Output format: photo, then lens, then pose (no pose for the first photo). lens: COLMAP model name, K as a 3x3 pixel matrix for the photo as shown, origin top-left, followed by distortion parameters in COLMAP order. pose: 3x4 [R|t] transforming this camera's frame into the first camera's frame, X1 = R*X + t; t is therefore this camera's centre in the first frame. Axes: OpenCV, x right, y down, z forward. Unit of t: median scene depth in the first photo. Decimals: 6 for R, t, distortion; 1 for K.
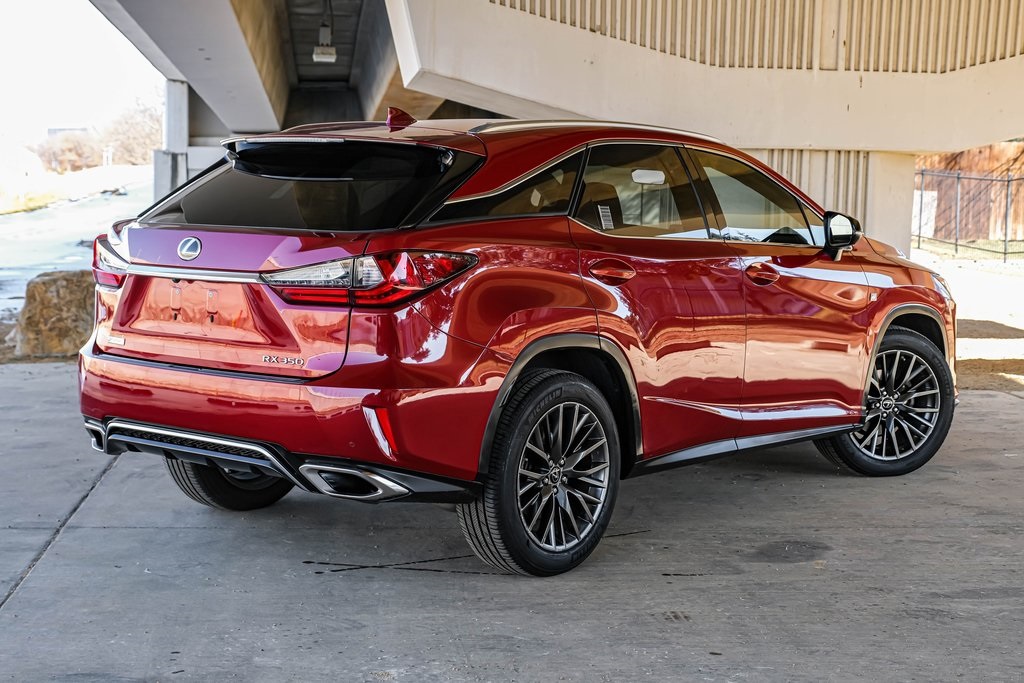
lens RADIAL K [[1518.1, 0, 482.2], [0, 1518.1, 369.8], [0, 0, 1]] dist [0.044029, 0.000000]
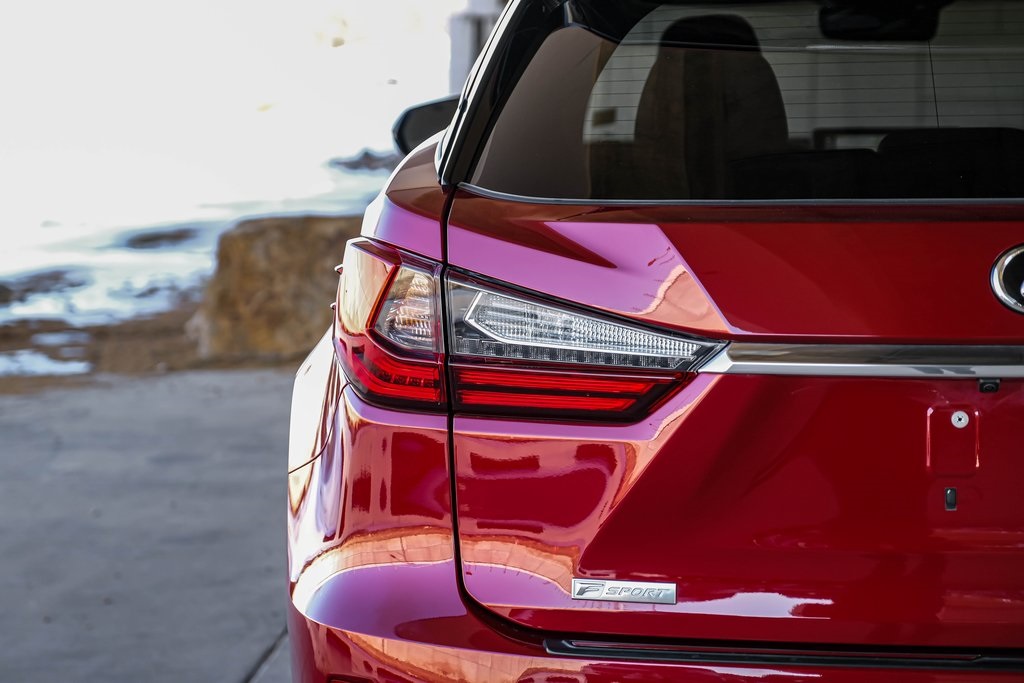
lens RADIAL K [[2398.4, 0, 512.4], [0, 2398.4, 337.0], [0, 0, 1]] dist [0.150734, 0.000000]
pose [[0.982334, -0.001775, -0.187126, -0.019153], [0.000550, 0.999978, -0.006600, -0.019360], [0.187134, 0.006381, 0.982314, 0.178613]]
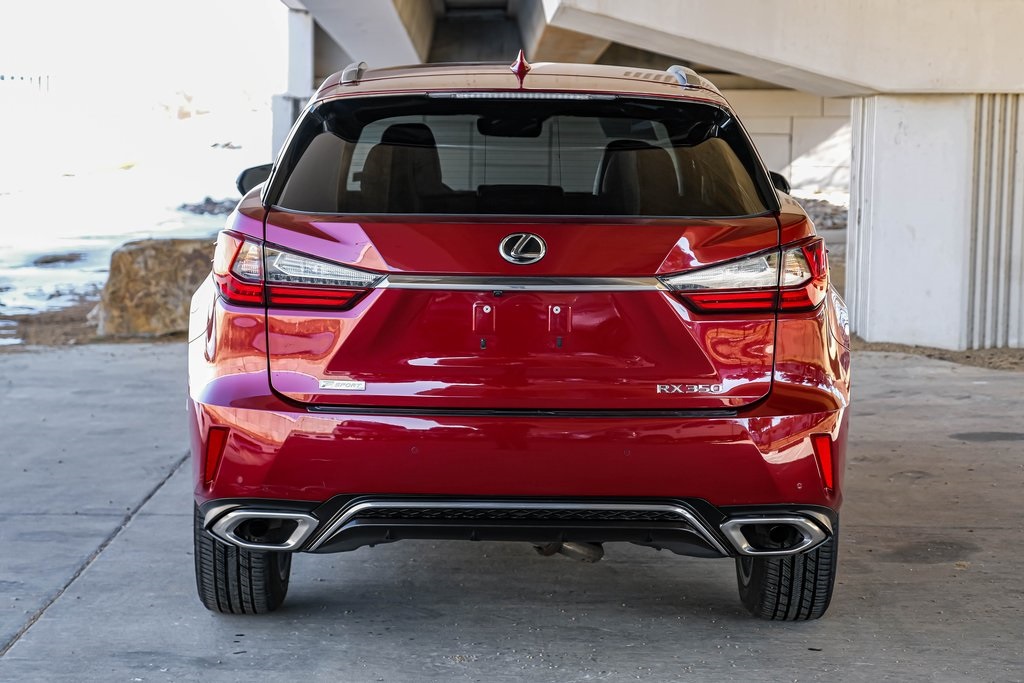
lens RADIAL K [[1902.9, 0, 502.9], [0, 1902.9, 338.9], [0, 0, 1]] dist [0.044646, 0.000000]
pose [[0.995607, 0.006140, -0.093434, 0.045898], [-0.007438, 0.999881, -0.013545, 0.009627], [0.093339, 0.014181, 0.995533, -0.110463]]
